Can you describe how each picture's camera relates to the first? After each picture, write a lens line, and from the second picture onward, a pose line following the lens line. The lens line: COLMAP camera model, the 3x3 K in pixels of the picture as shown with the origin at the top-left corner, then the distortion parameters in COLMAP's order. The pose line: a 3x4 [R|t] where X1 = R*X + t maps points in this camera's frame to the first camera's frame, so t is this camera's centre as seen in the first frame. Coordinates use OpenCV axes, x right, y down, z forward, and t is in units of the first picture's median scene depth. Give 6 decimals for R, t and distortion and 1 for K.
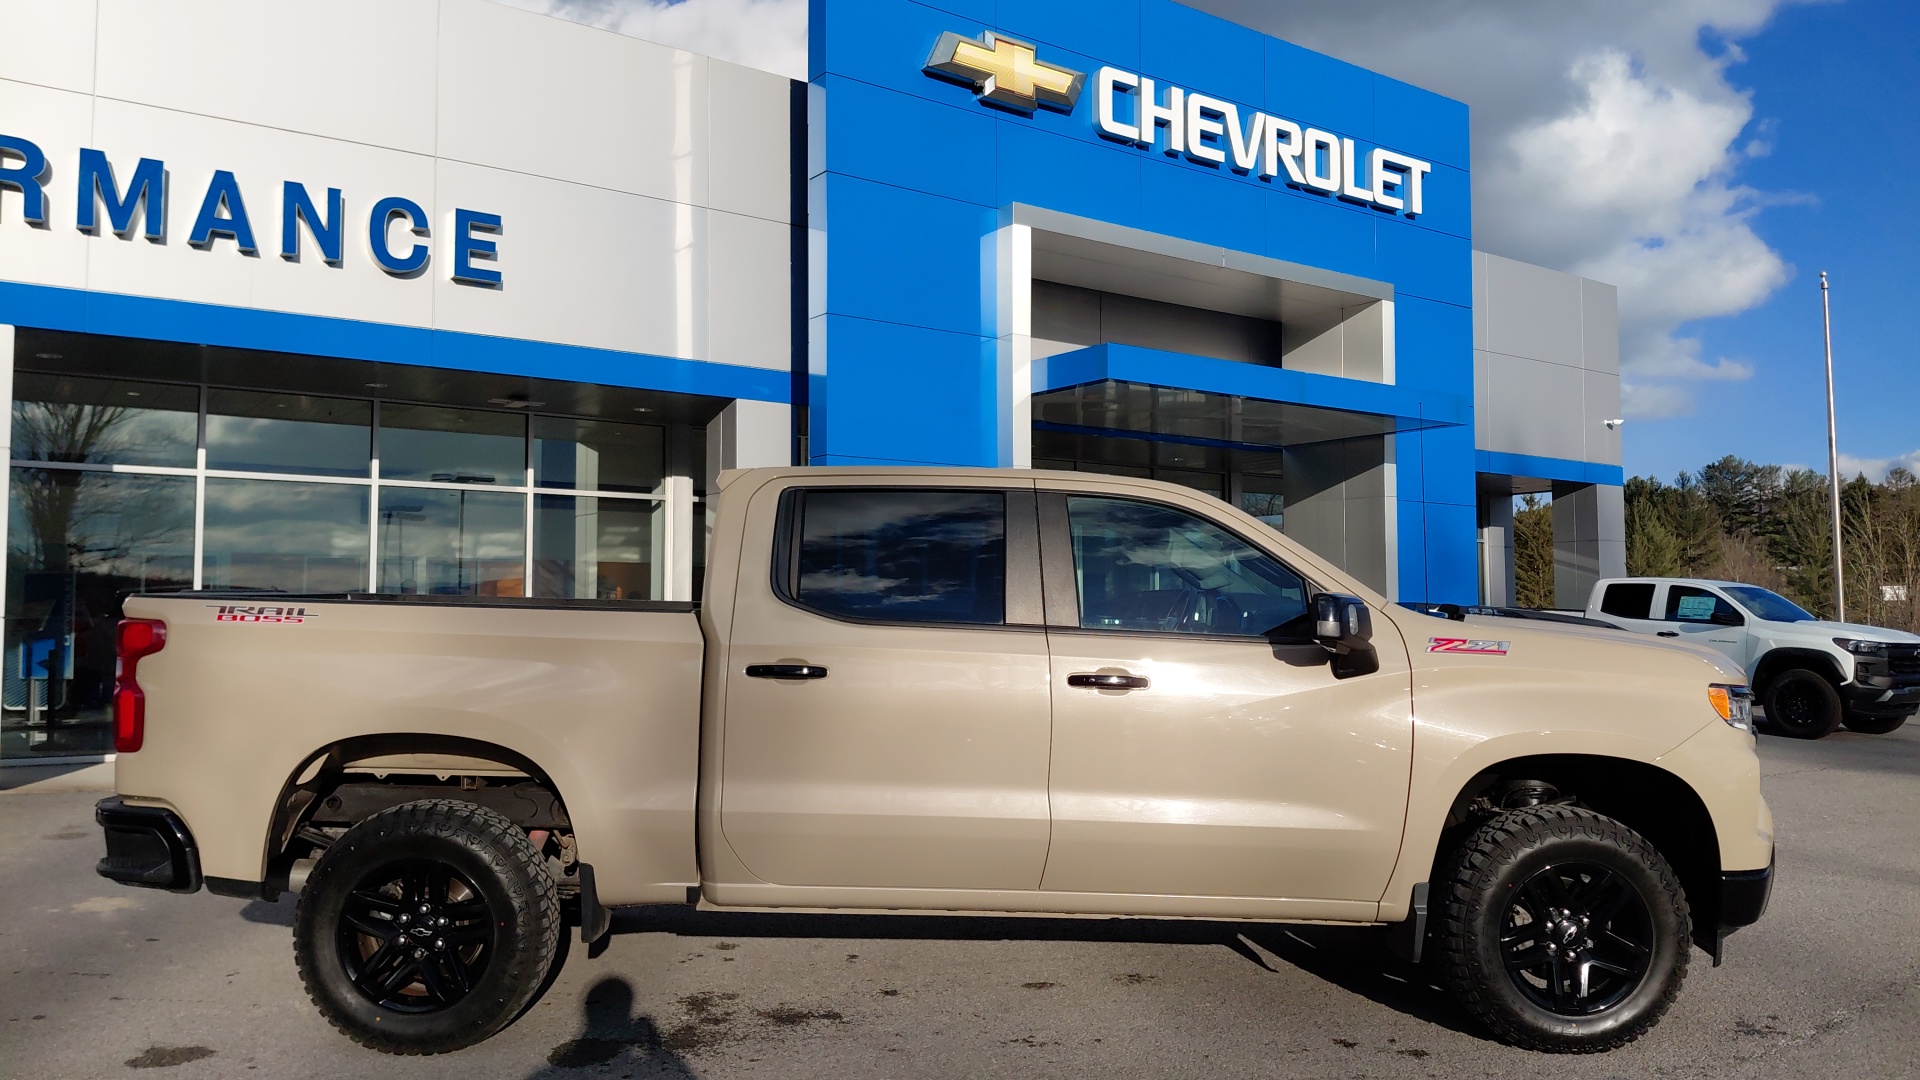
lens RADIAL K [[1453.2, 0, 971.6], [0, 1453.2, 541.1], [0, 0, 1]] dist [-0.001182, -0.013577]
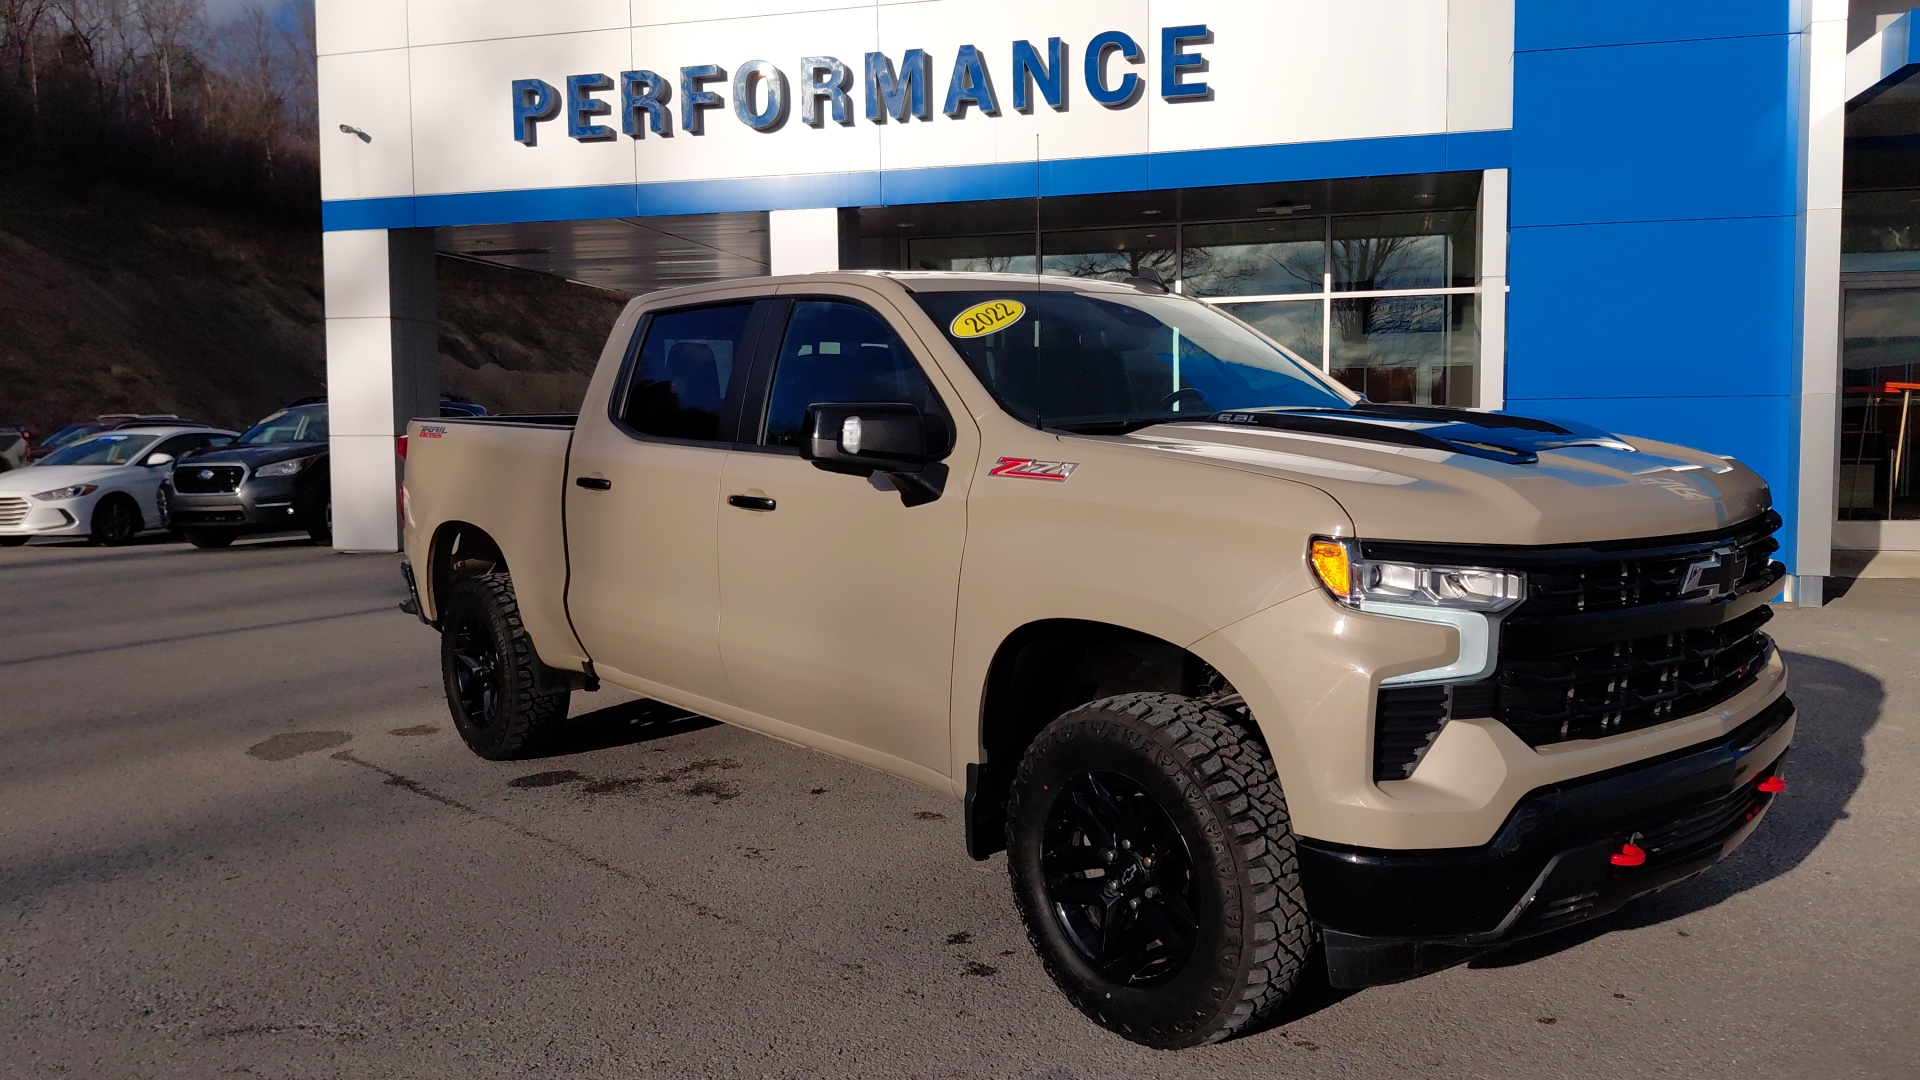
lens RADIAL K [[1453.2, 0, 971.6], [0, 1453.2, 541.1], [0, 0, 1]] dist [-0.001182, -0.013577]
pose [[0.609955, 0.051173, -0.790782, 0.396581], [0.054685, 0.992816, 0.106427, 0.013437], [0.790547, -0.108160, 0.602774, 0.241667]]
